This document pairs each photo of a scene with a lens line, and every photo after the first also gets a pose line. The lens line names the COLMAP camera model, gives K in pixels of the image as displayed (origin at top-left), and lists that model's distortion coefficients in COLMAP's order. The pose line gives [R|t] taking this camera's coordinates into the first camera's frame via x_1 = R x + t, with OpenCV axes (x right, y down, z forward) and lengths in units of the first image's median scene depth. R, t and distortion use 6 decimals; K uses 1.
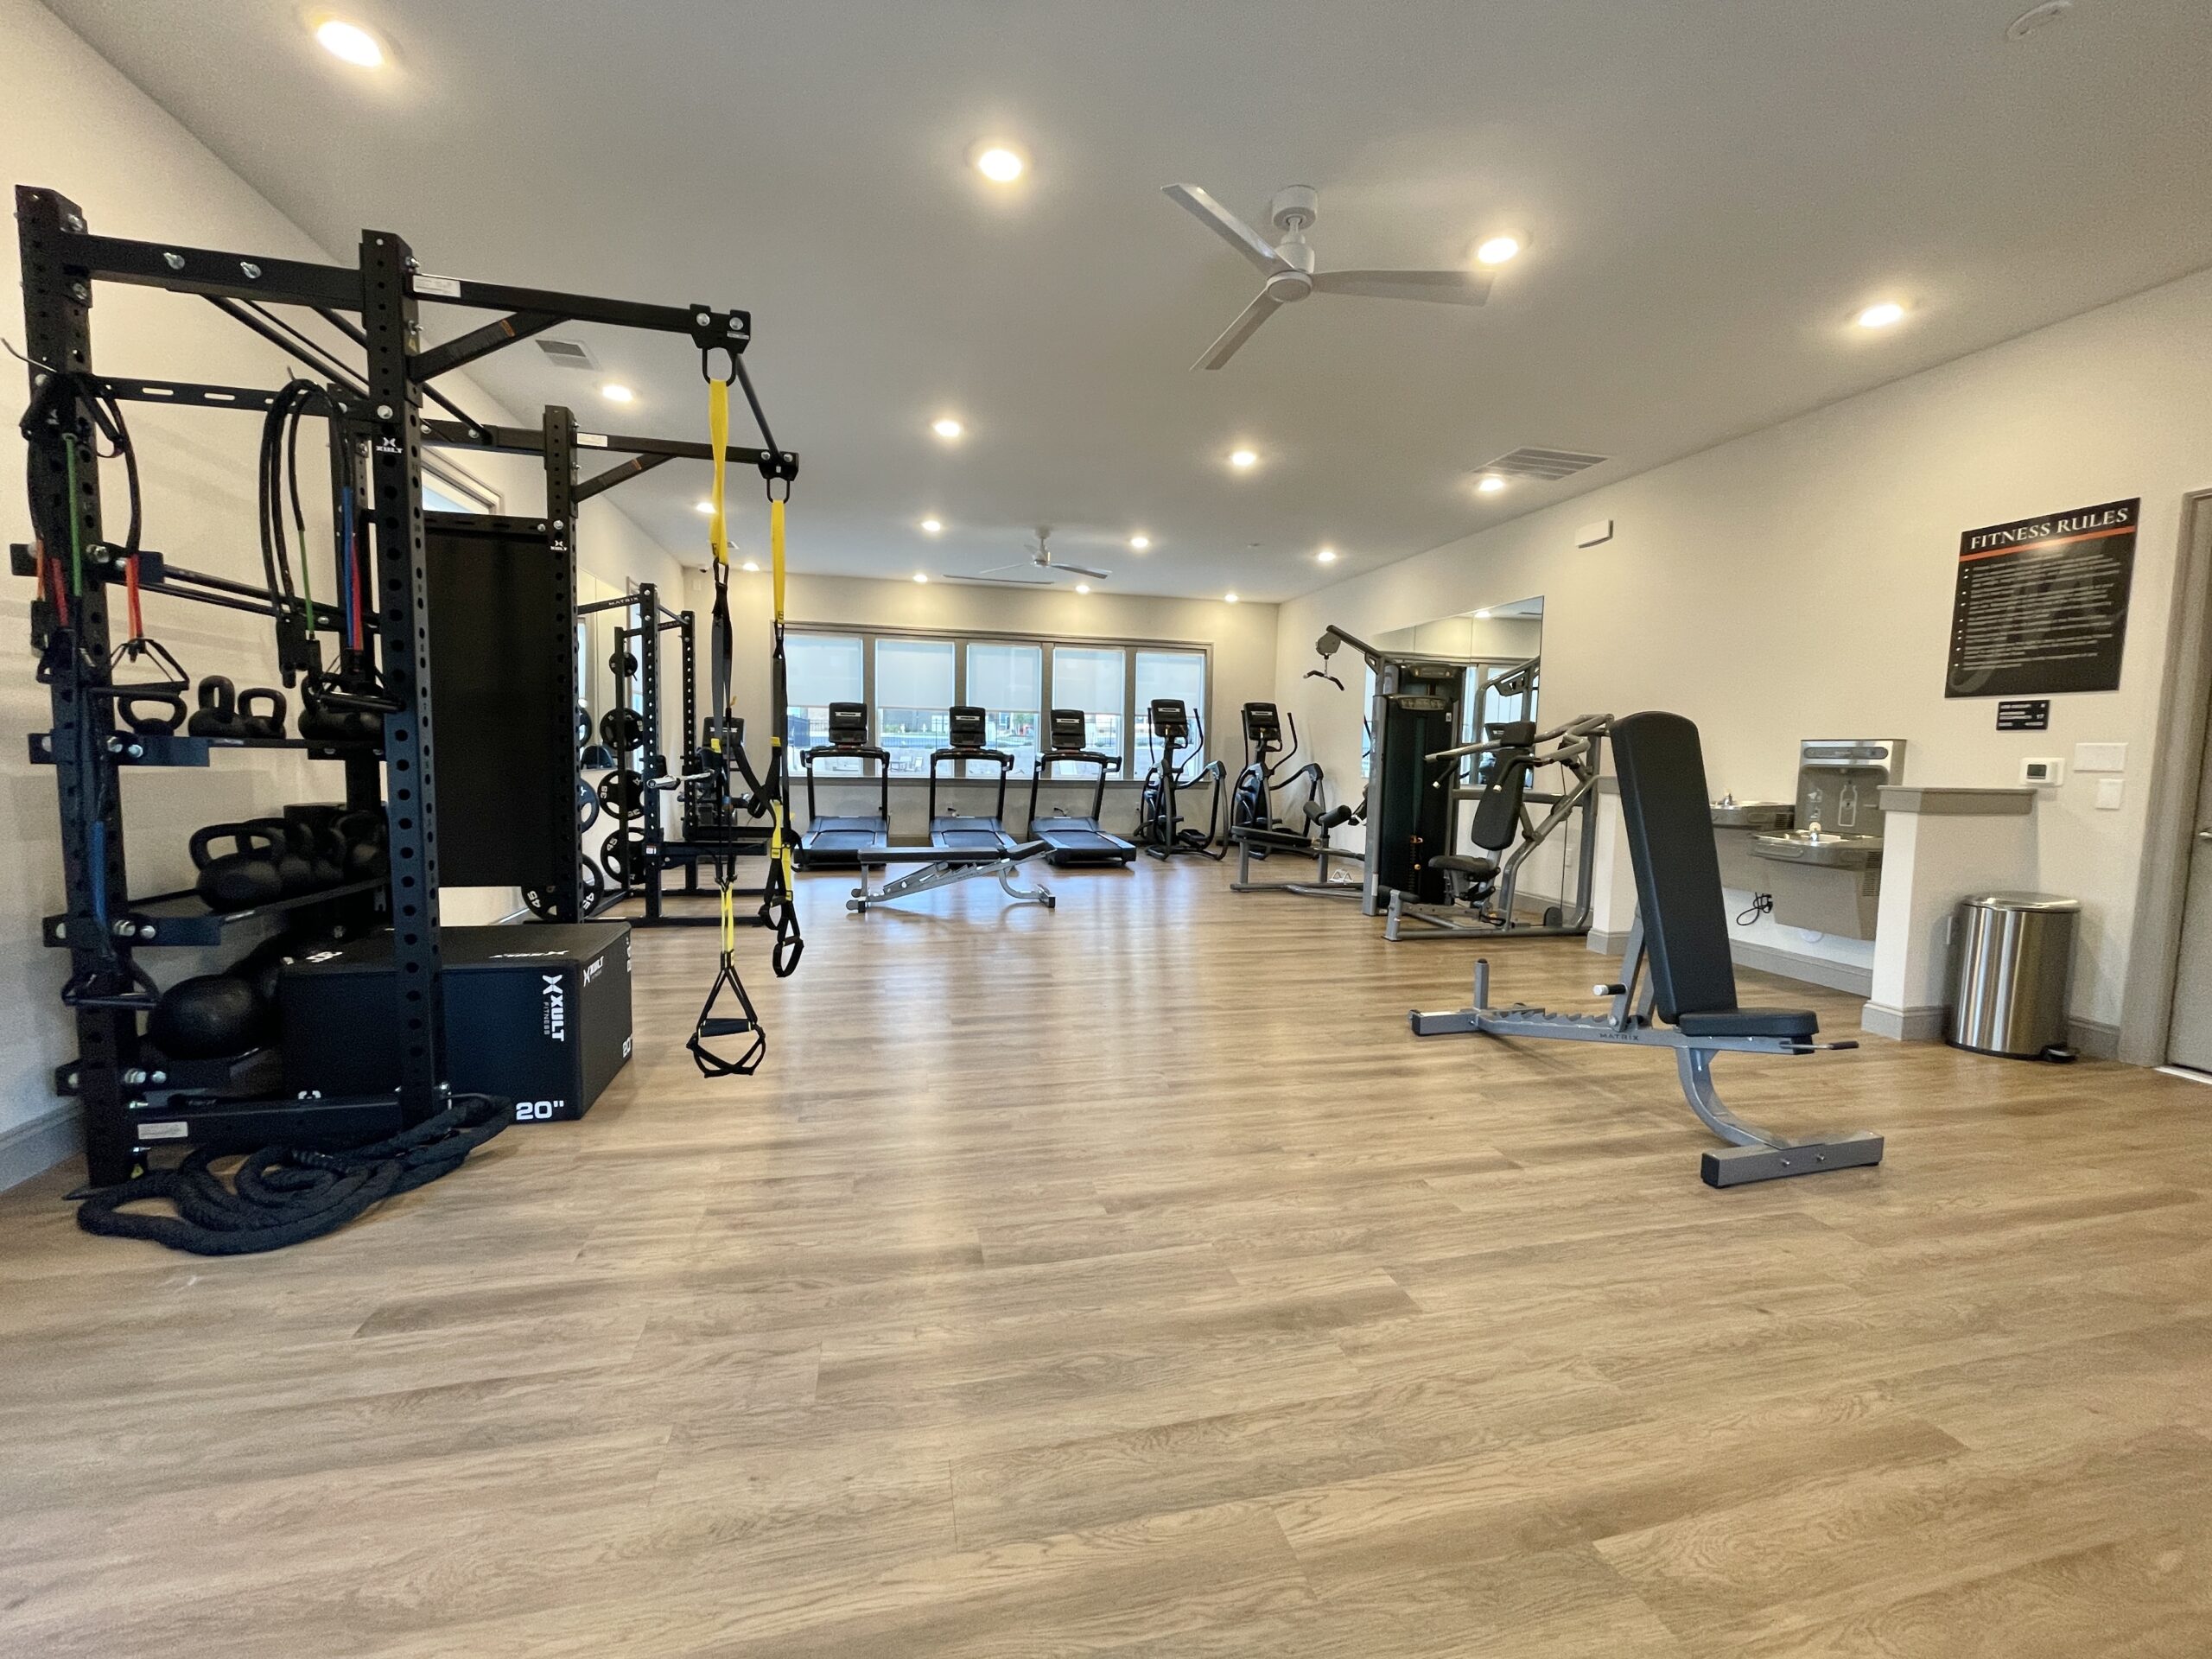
lens RADIAL K [[887.2, 0, 1106.7], [0, 887.2, 824.2], [0, 0, 1]] dist [-0.000957, 0.000012]
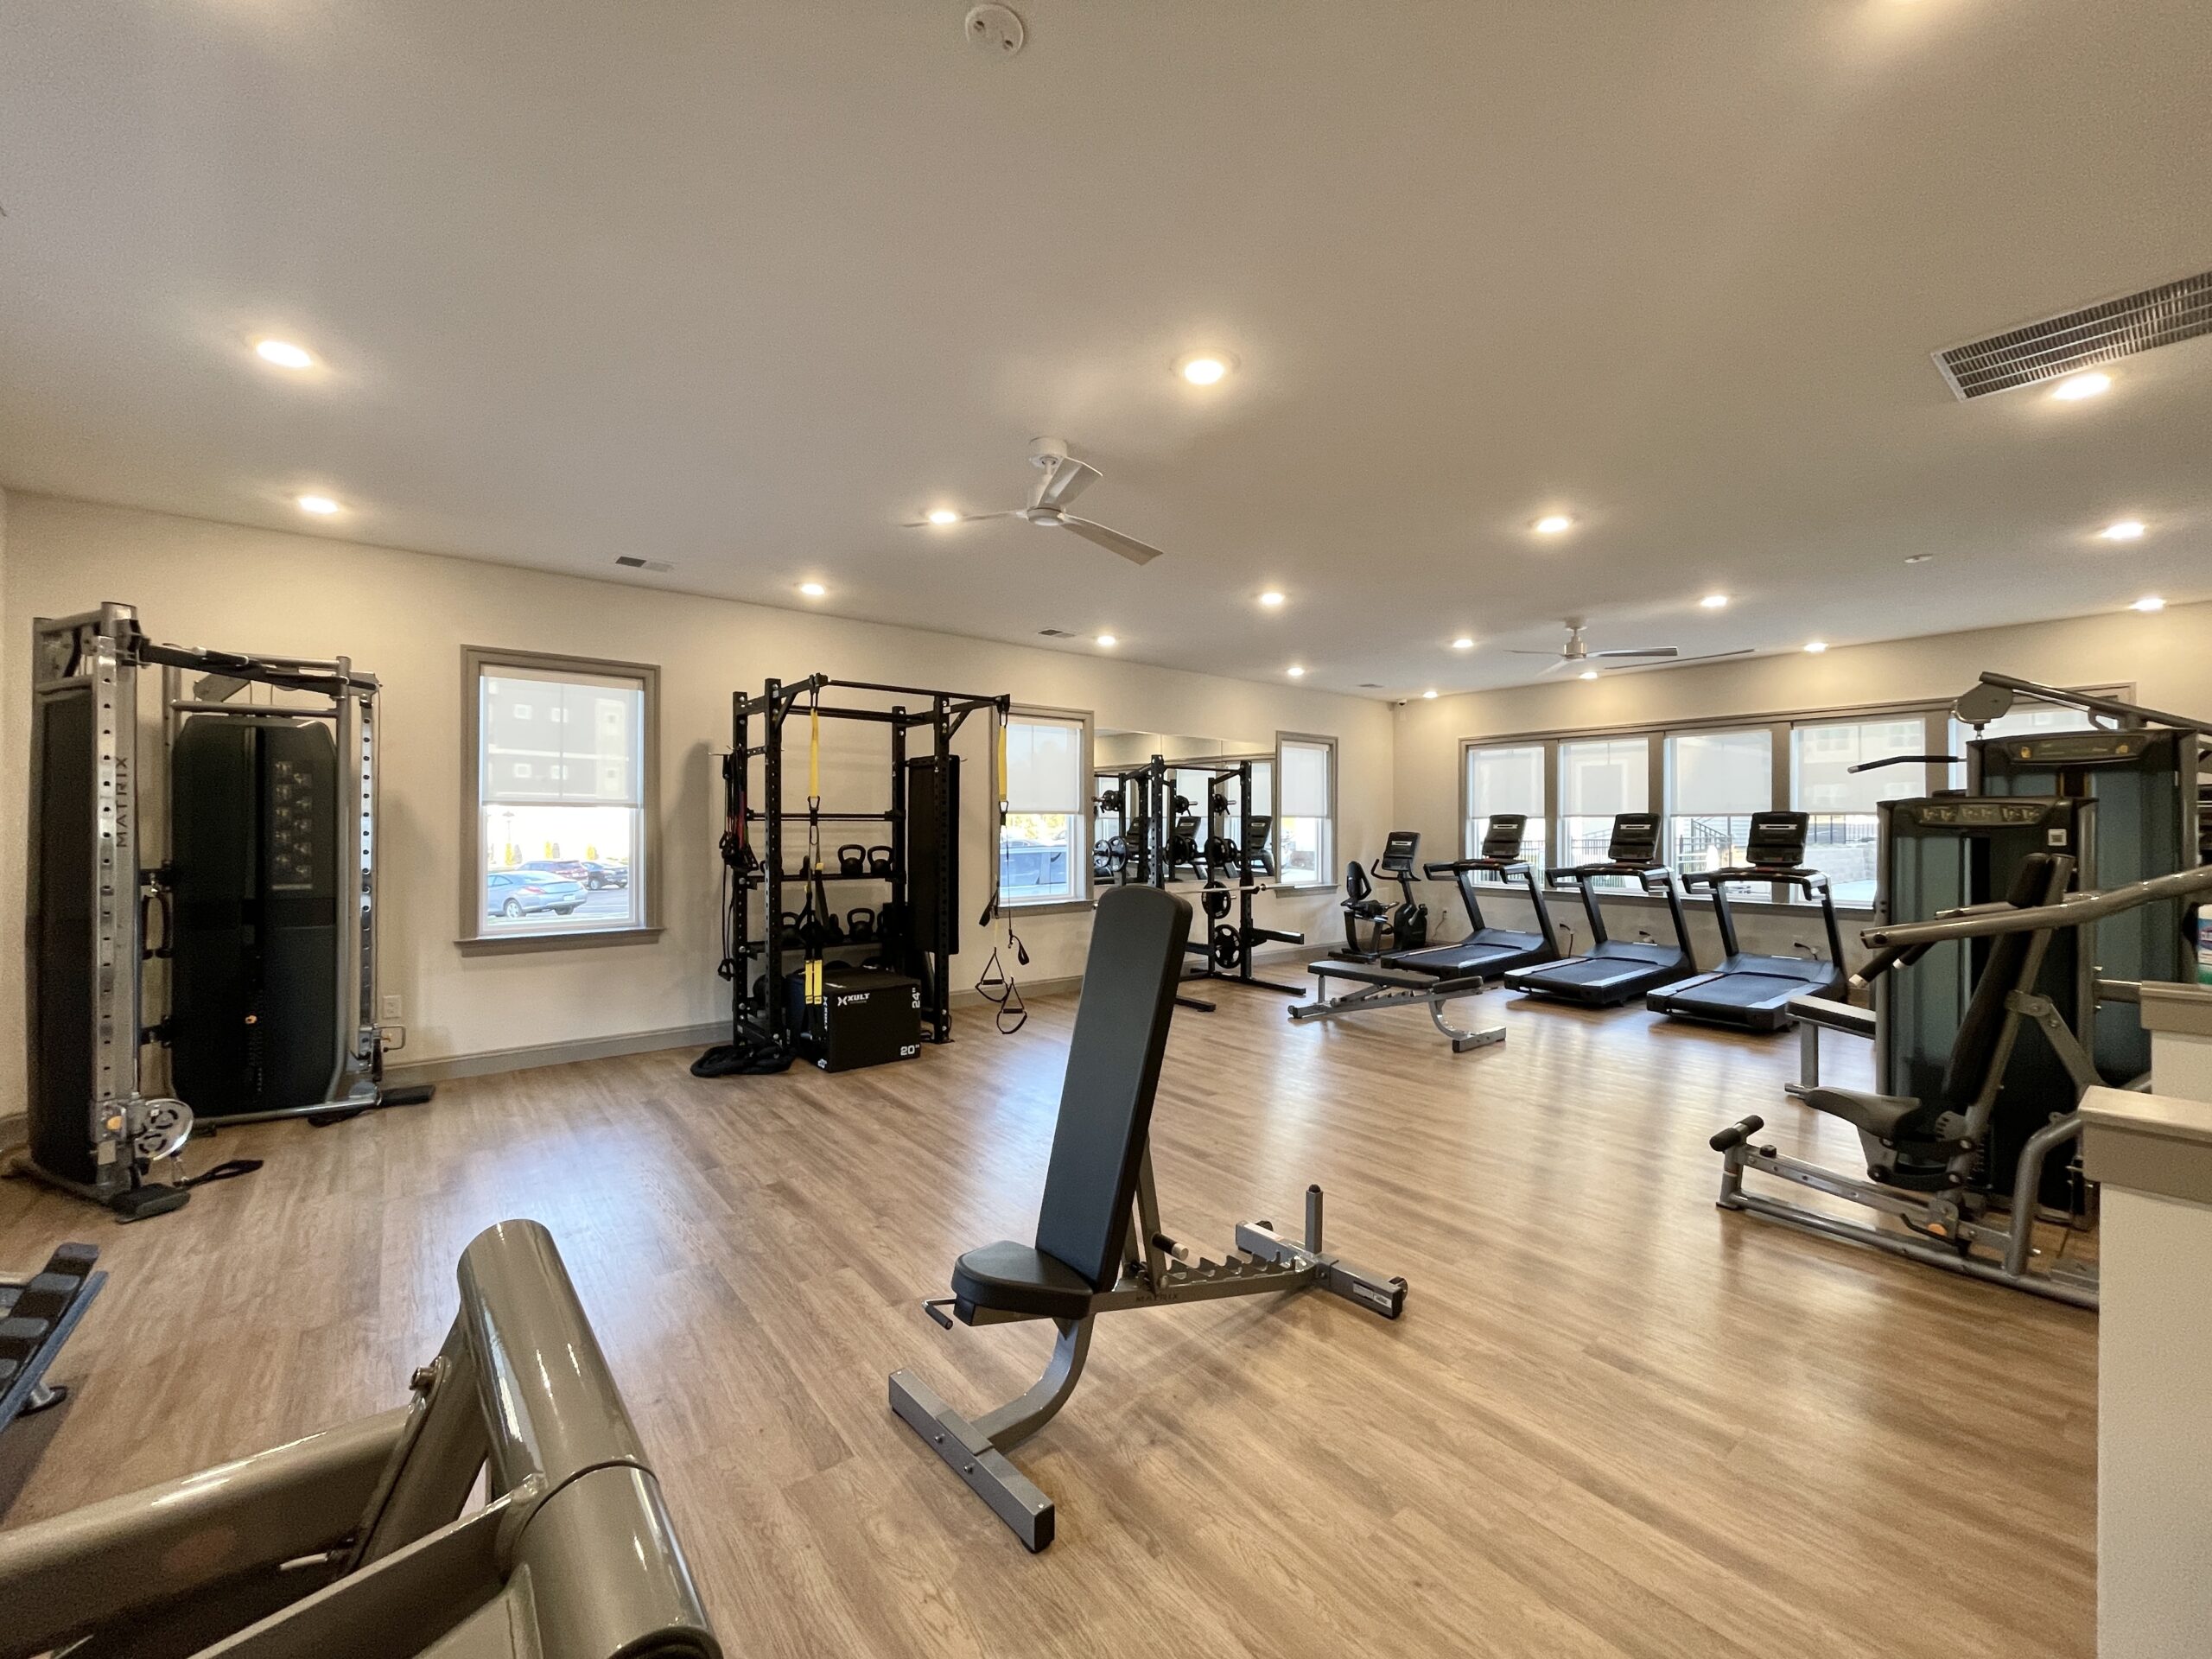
lens RADIAL K [[887.2, 0, 1105.5], [0, 887.2, 825.4], [0, 0, 1]] dist [-0.000957, 0.000012]
pose [[0.423629, -0.022845, -0.905547, 1.236275], [-0.065559, 0.996287, -0.055803, -0.125465], [0.903460, 0.083007, 0.420559, 0.565991]]
